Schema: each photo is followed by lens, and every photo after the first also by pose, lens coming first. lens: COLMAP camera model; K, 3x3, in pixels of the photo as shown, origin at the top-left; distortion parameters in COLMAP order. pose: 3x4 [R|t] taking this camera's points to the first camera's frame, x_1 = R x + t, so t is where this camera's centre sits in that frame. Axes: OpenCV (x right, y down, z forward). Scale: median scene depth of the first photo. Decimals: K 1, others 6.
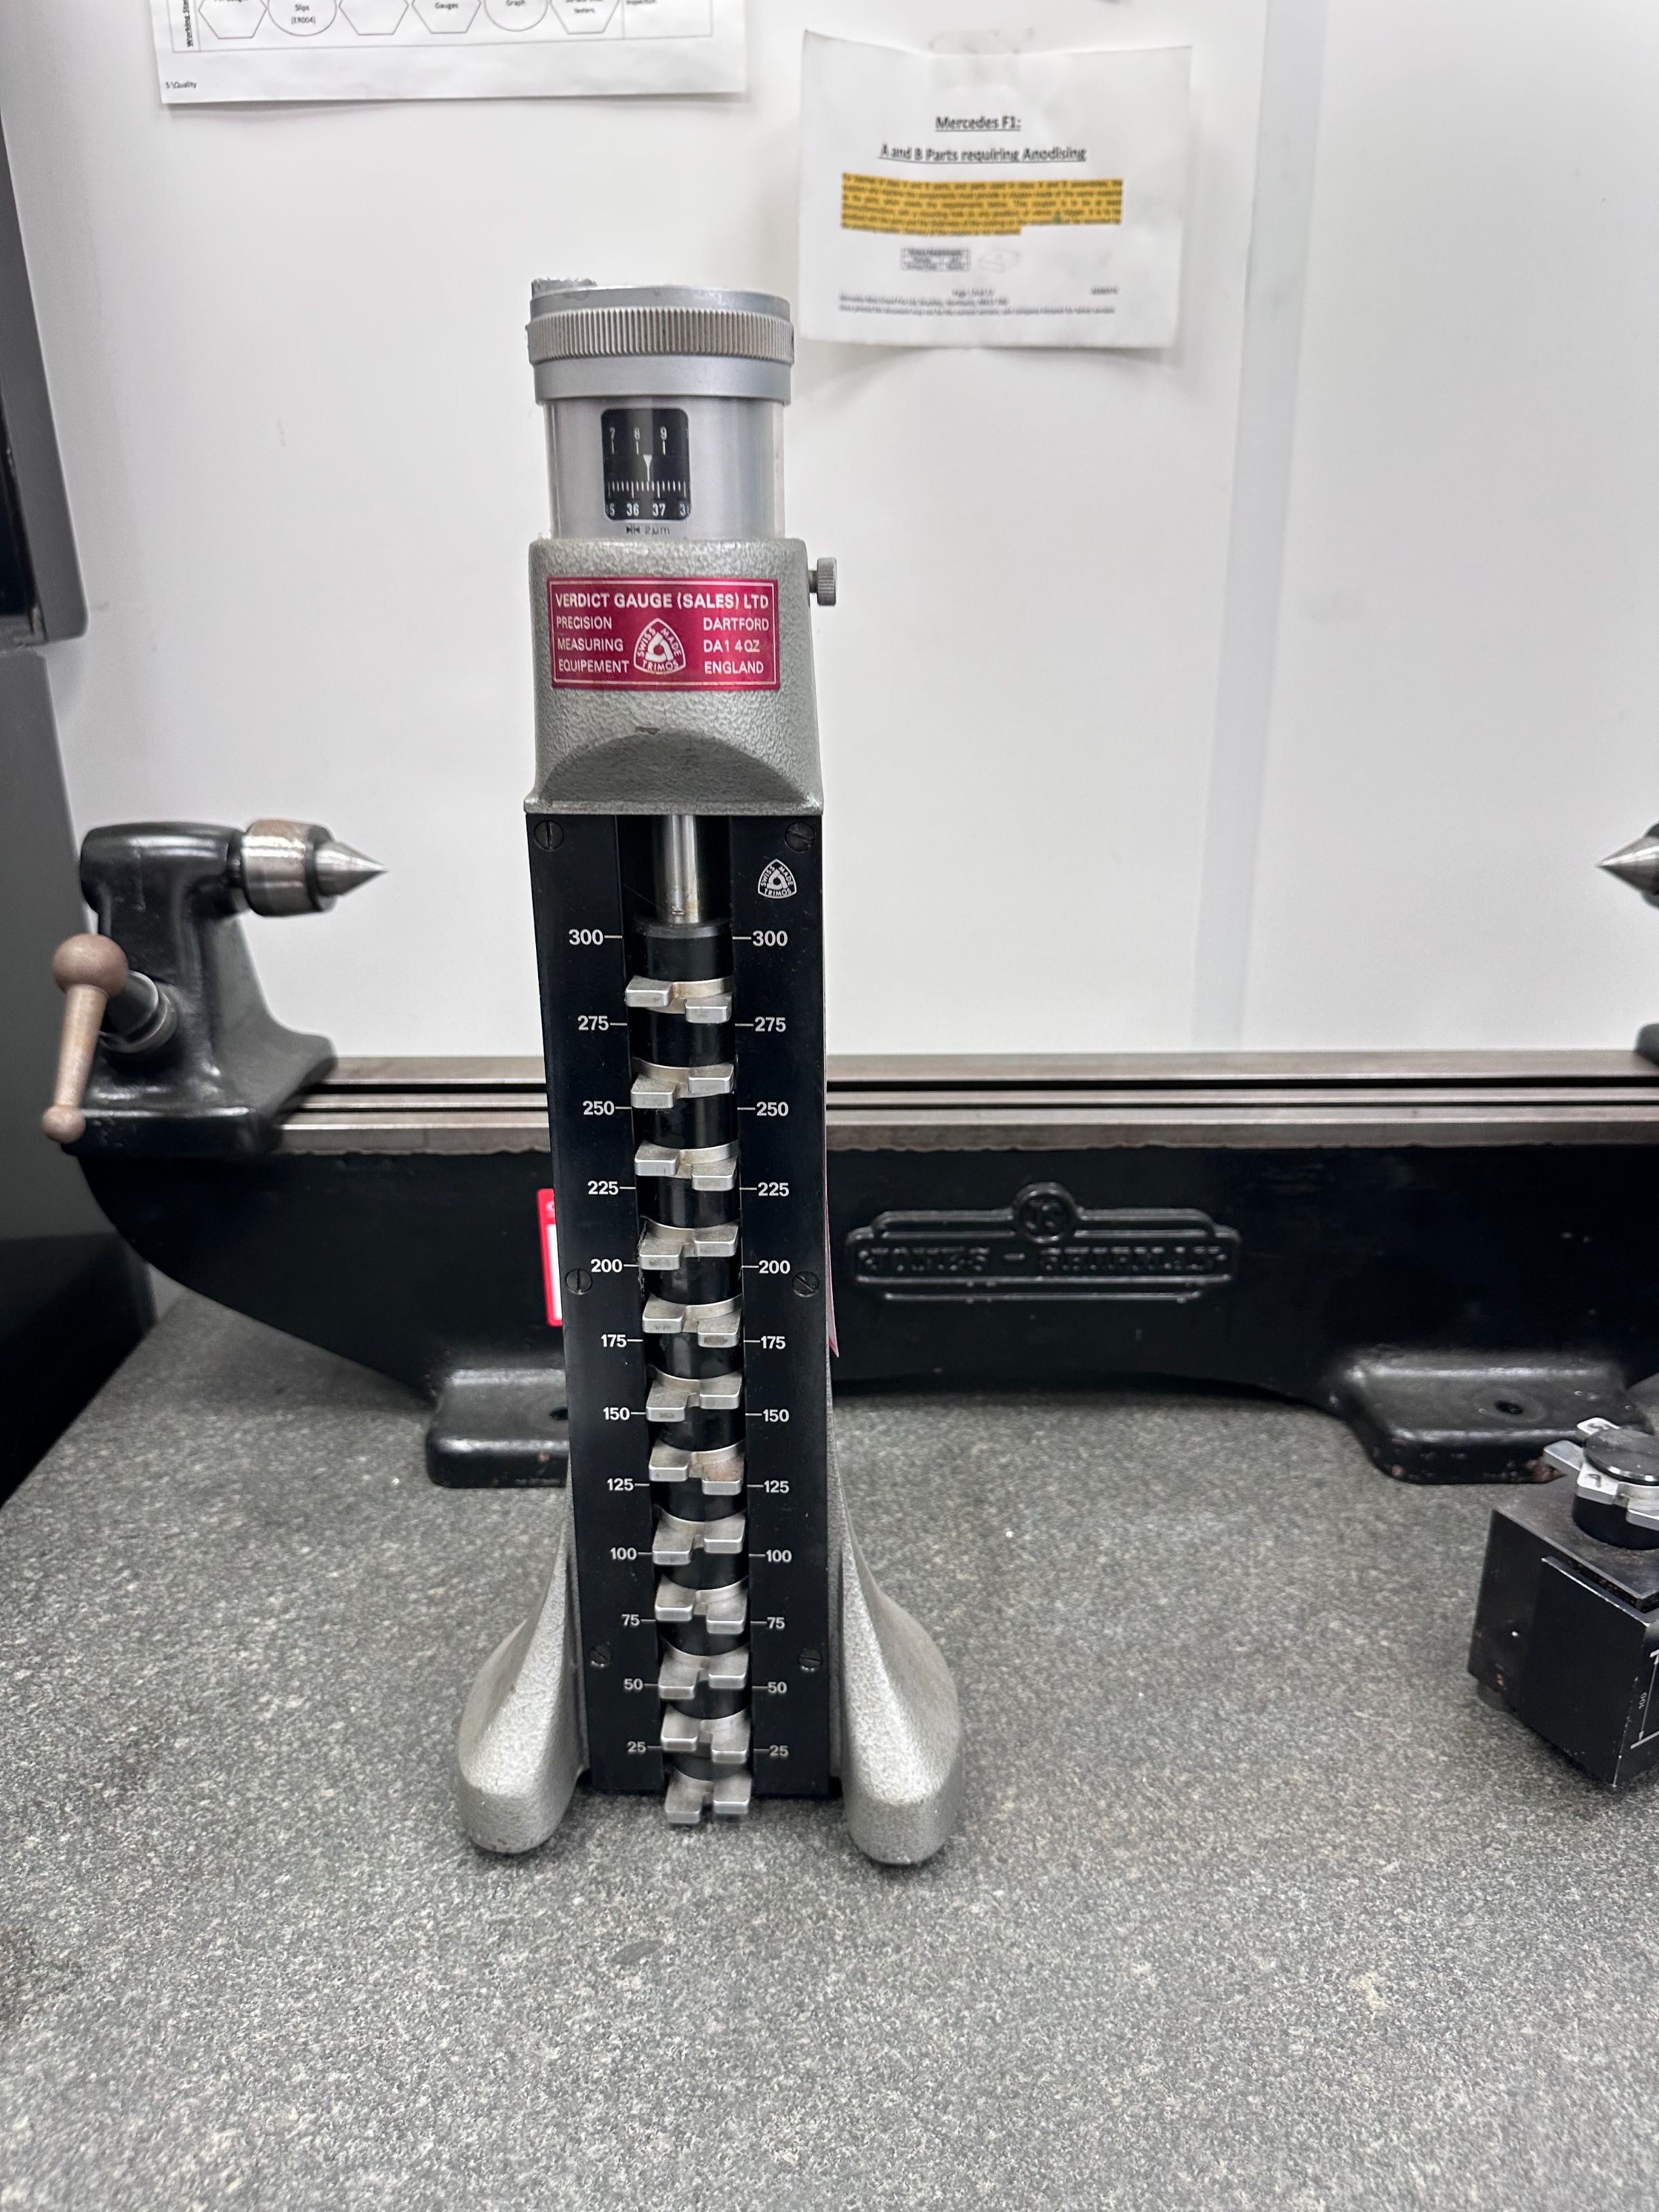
lens RADIAL K [[1600.8, 0, 827.8], [0, 1600.8, 1080.7], [0, 0, 1]] dist [0.025291, -0.031874]
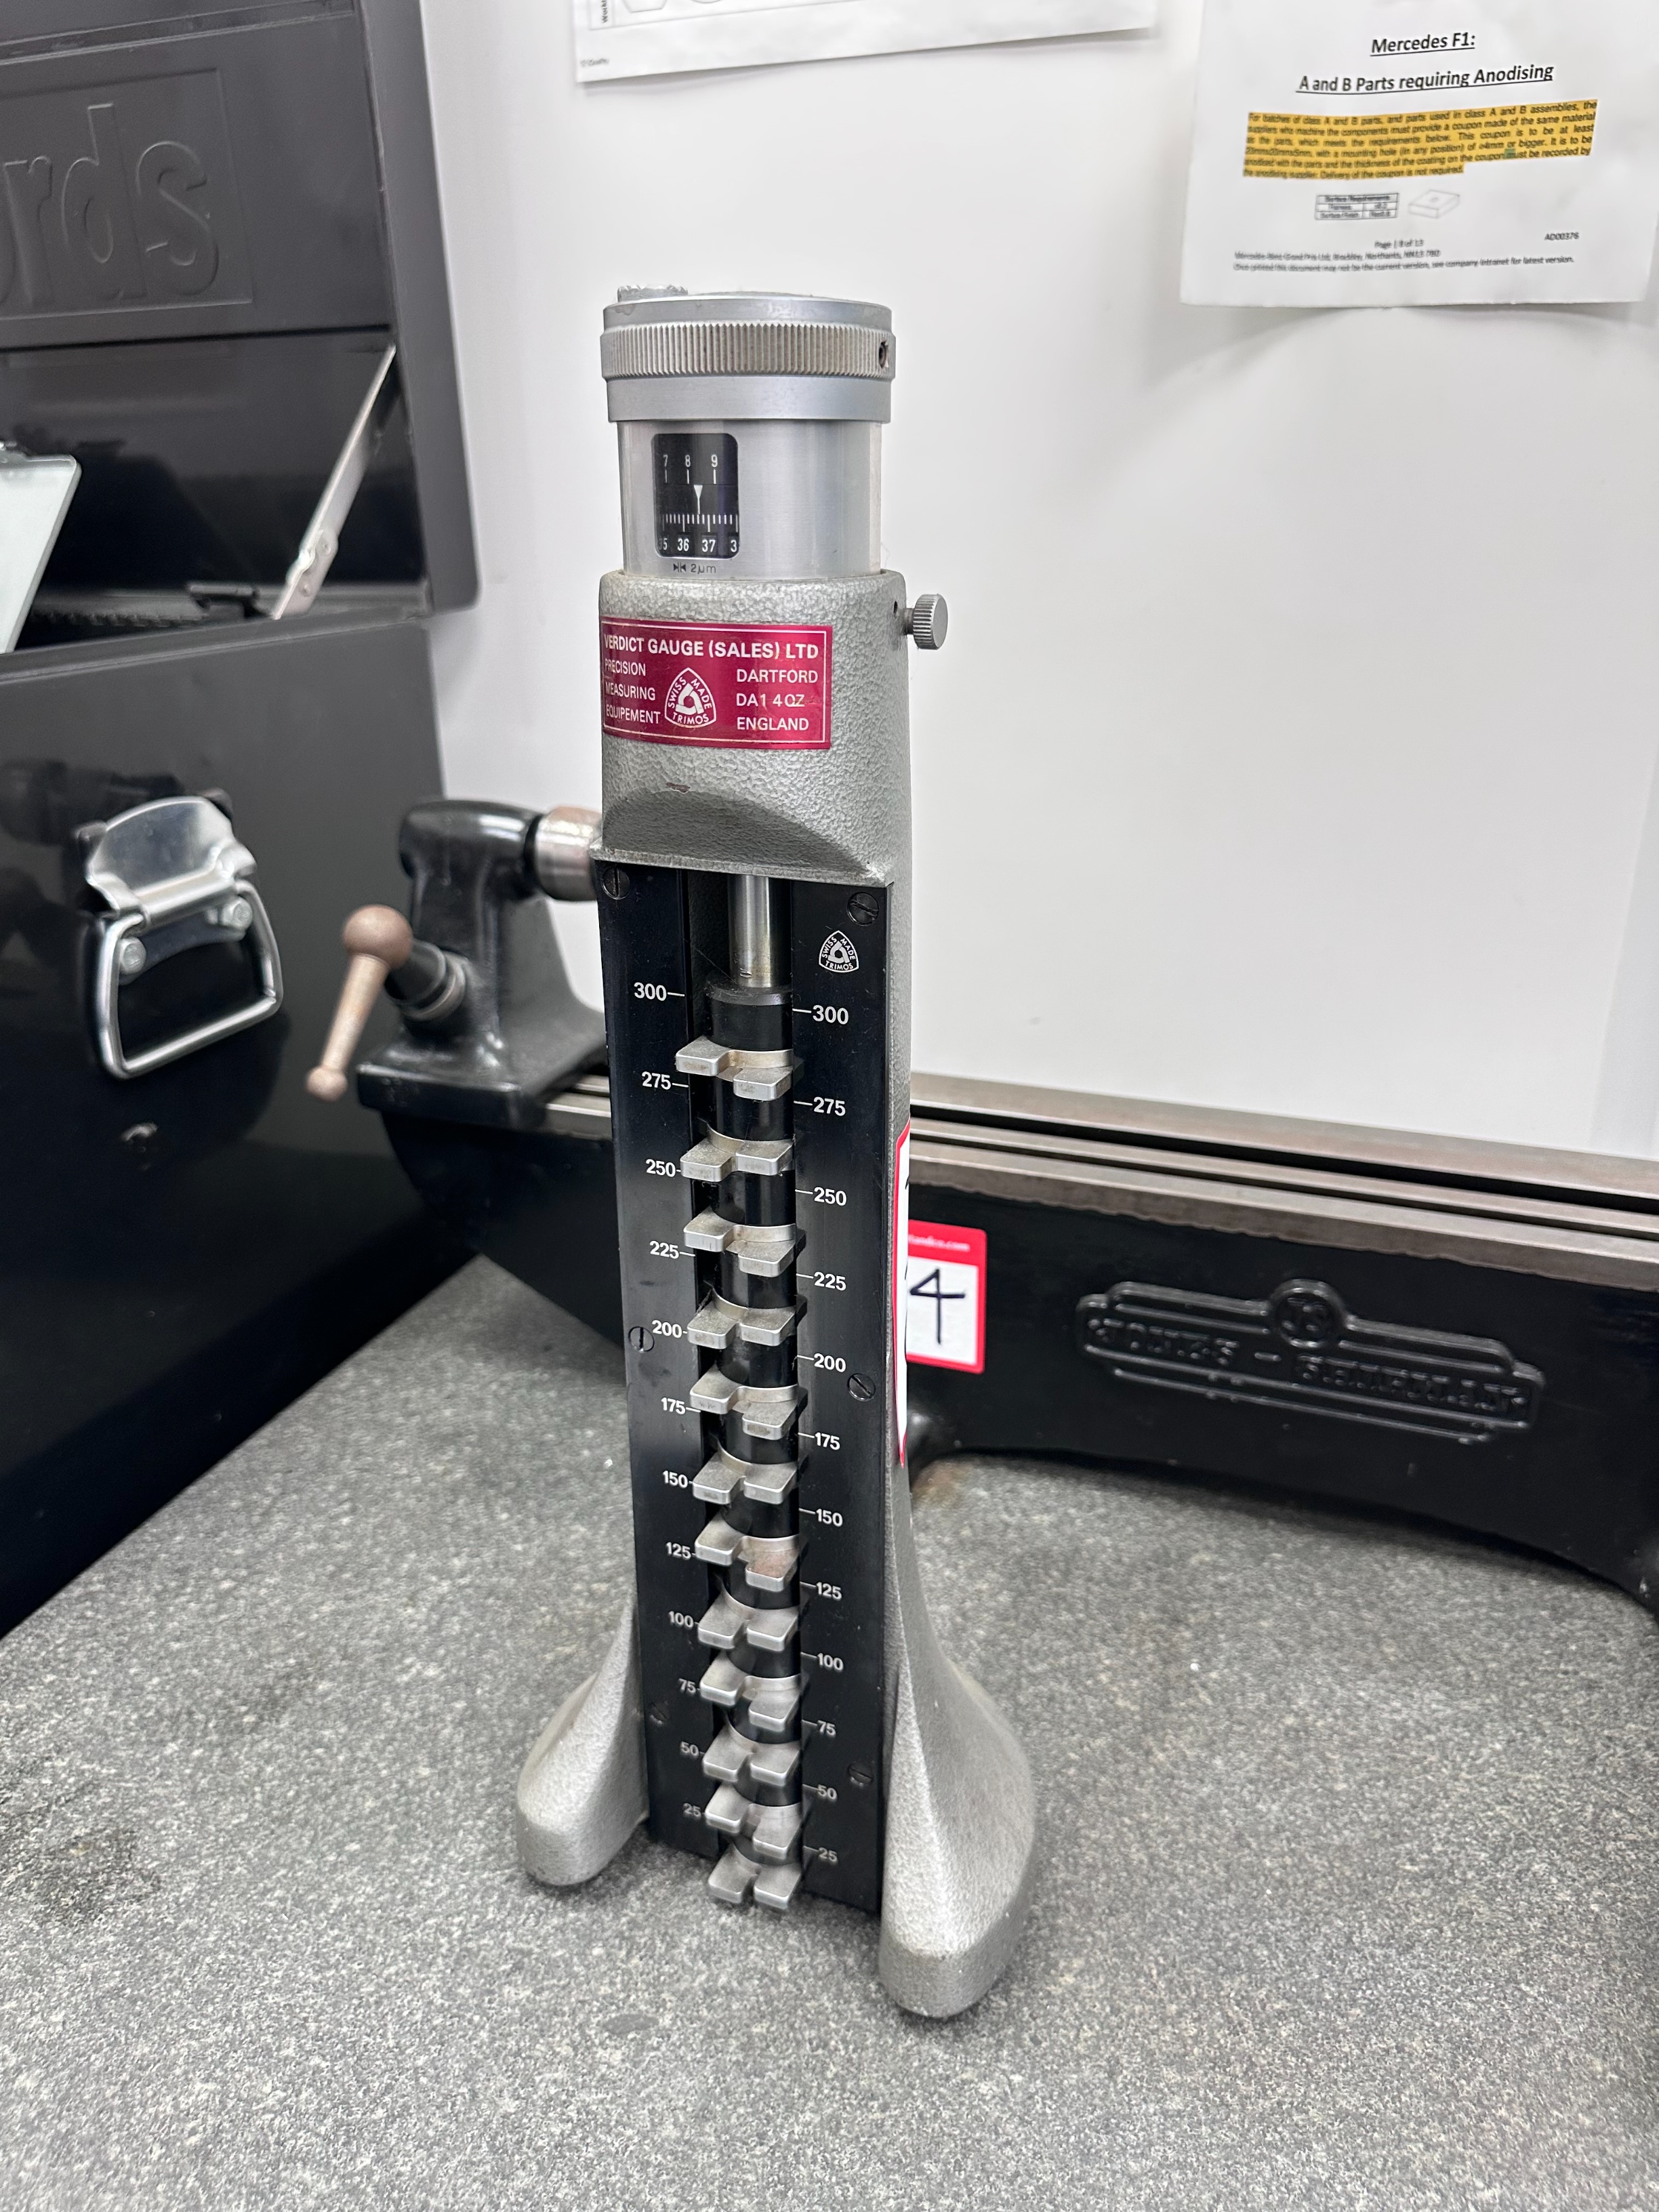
lens RADIAL K [[1600.8, 0, 856.9], [0, 1600.8, 1098.0], [0, 0, 1]] dist [0.025291, -0.031874]
pose [[0.942421, 0.128504, -0.308756, 0.226660], [-0.115139, 0.991462, 0.061204, -0.085675], [0.313985, -0.022130, 0.949170, 0.122365]]
